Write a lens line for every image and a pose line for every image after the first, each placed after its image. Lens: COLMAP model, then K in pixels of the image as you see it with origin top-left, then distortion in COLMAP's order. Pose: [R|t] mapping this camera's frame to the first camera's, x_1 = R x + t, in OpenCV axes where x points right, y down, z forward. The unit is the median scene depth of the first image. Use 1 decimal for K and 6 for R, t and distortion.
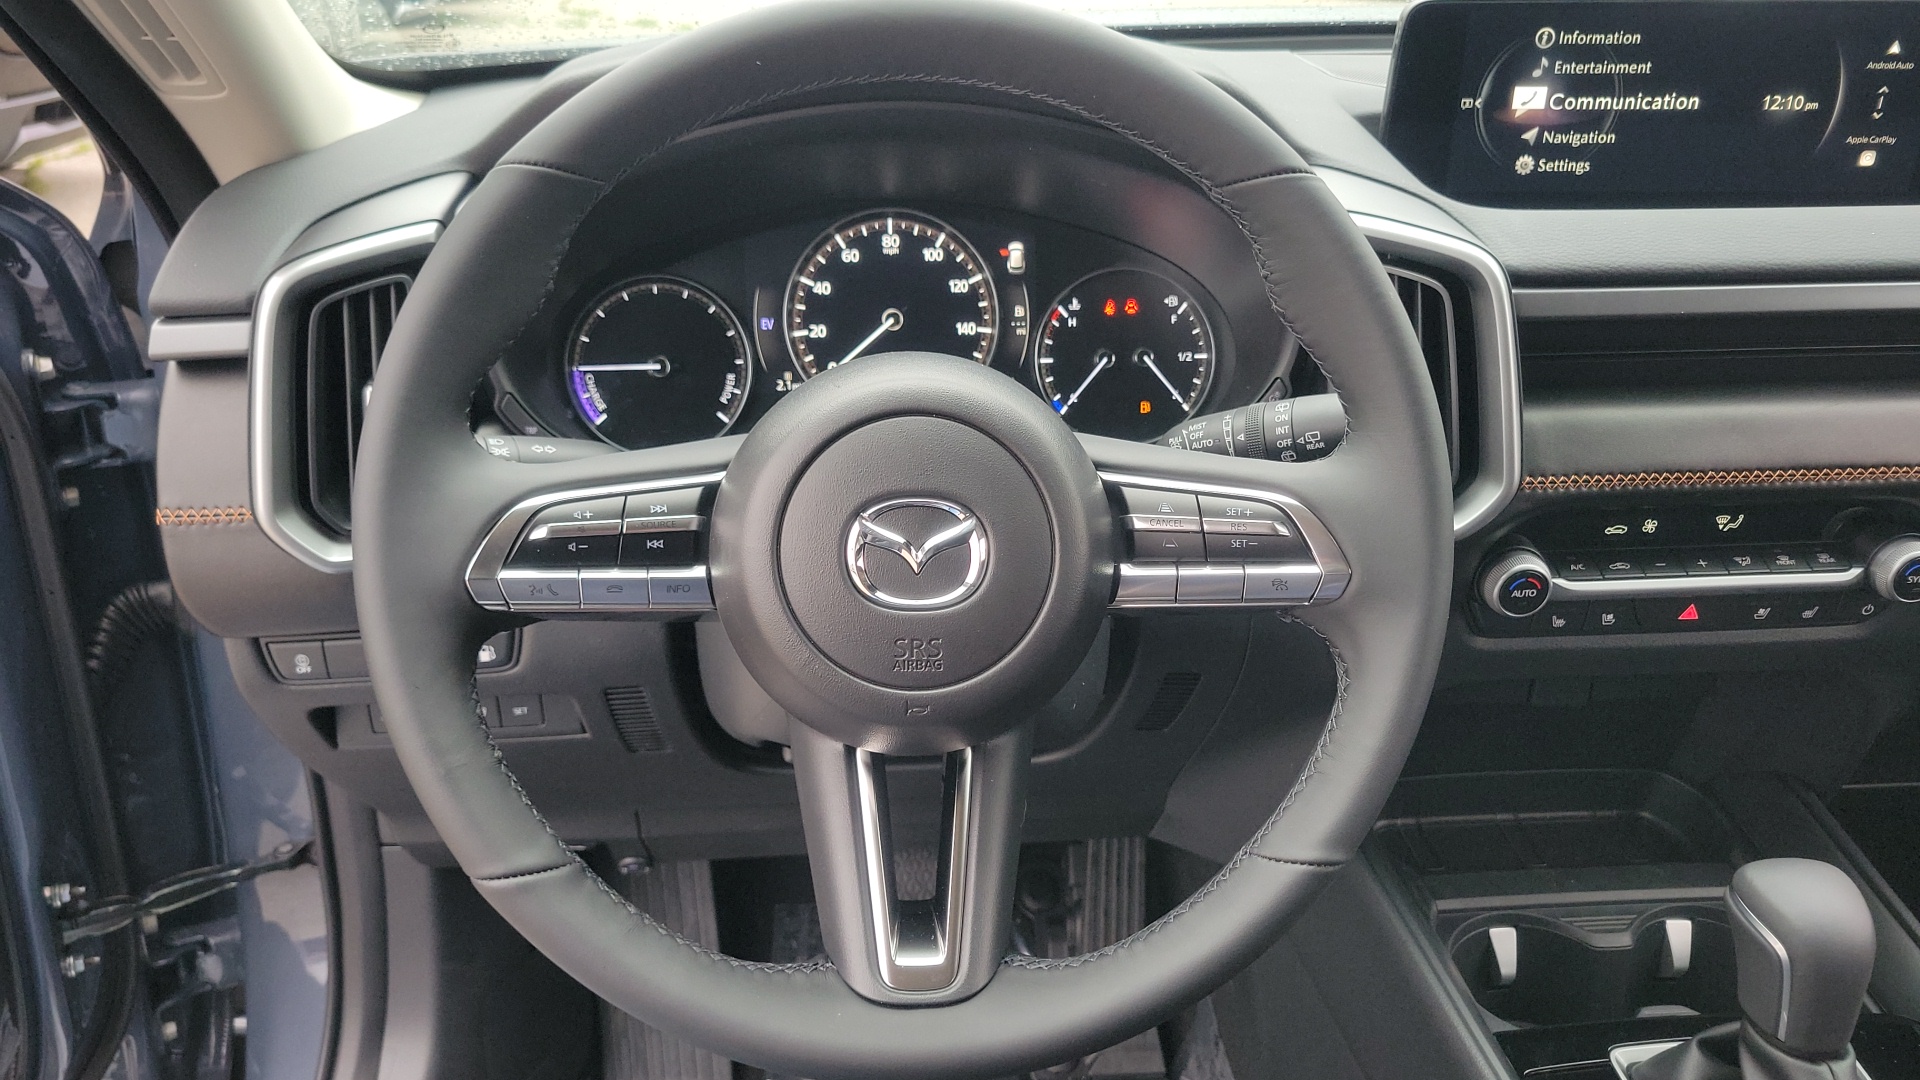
lens RADIAL K [[1473.6, 0, 964.5], [0, 1473.6, 544.9], [0, 0, 1]] dist [0.040202, -0.027781]
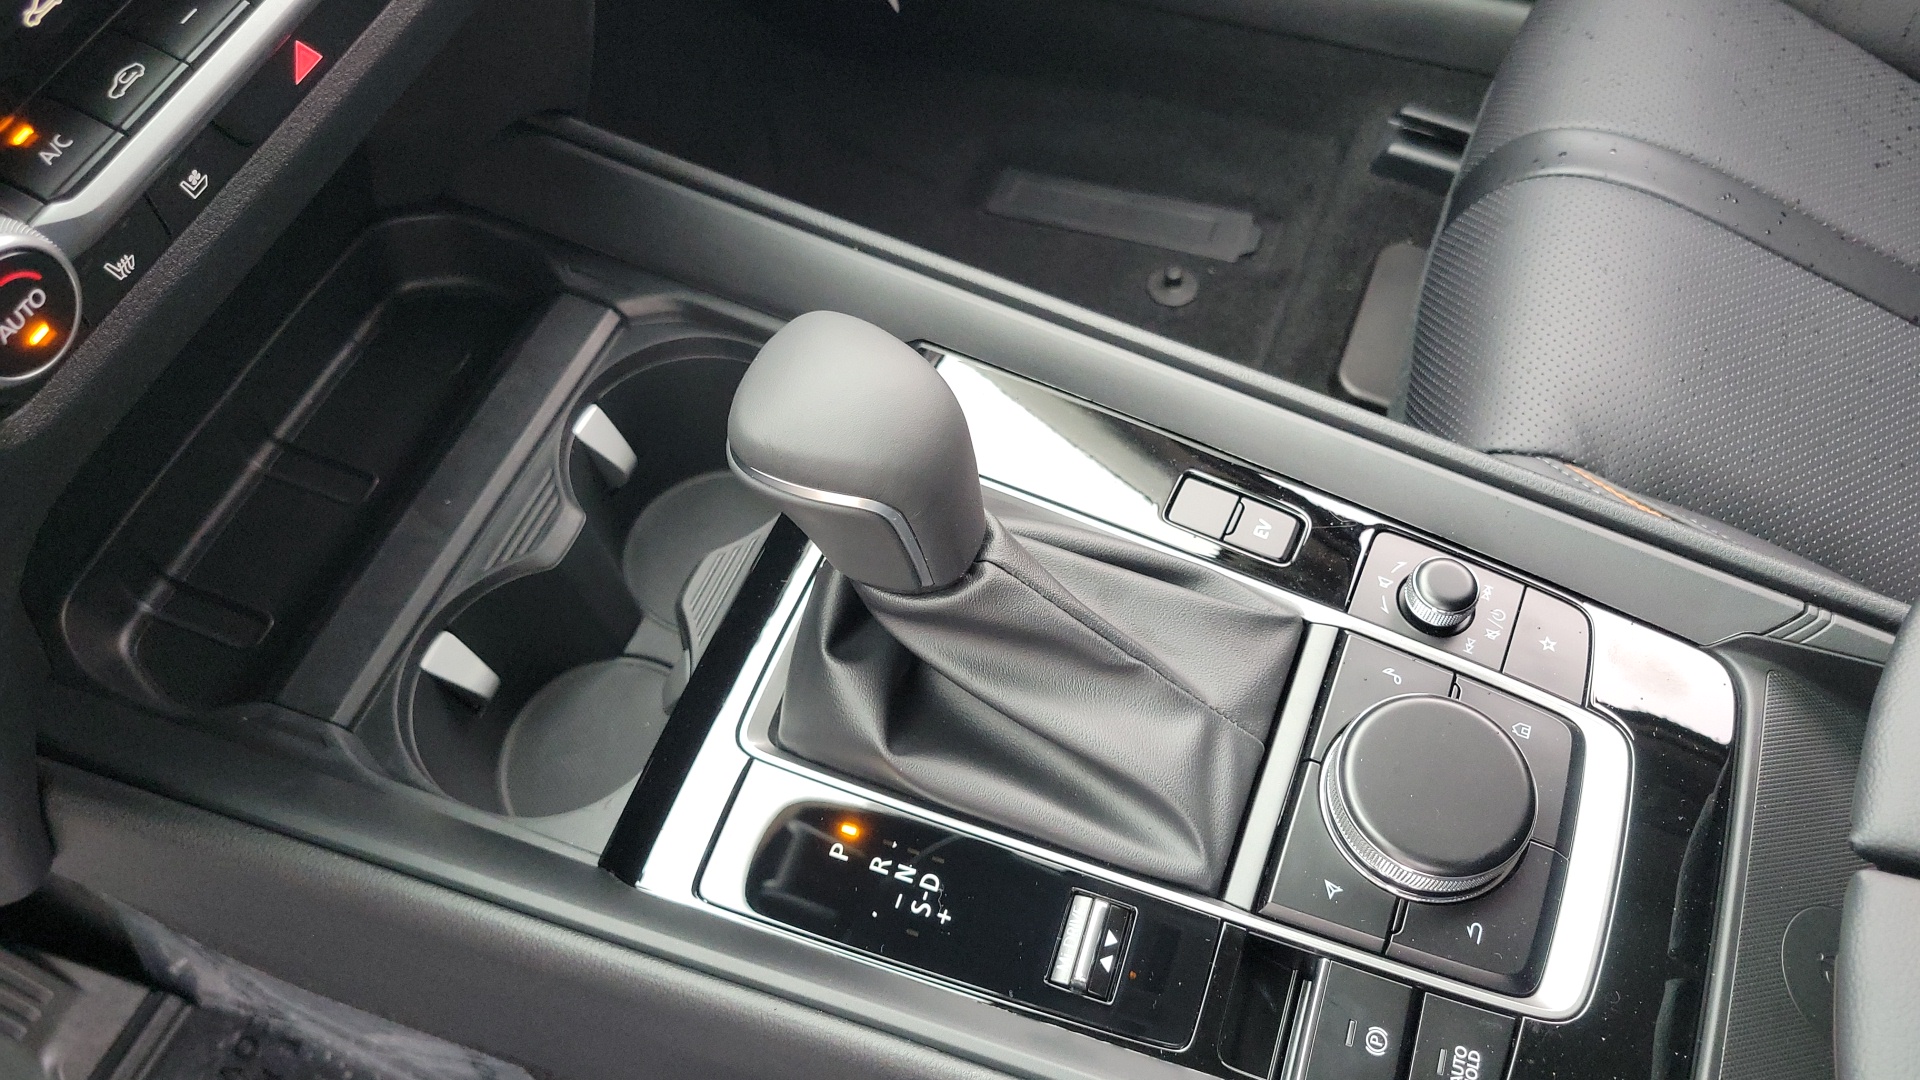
lens RADIAL K [[1473.6, 0, 952.1], [0, 1473.6, 538.3], [0, 0, 1]] dist [0.040202, -0.027781]
pose [[0.454924, -0.769695, 0.447899, 0.234251], [0.435756, 0.631030, 0.641808, -0.063699], [-0.776634, -0.096800, 0.622470, 0.491610]]
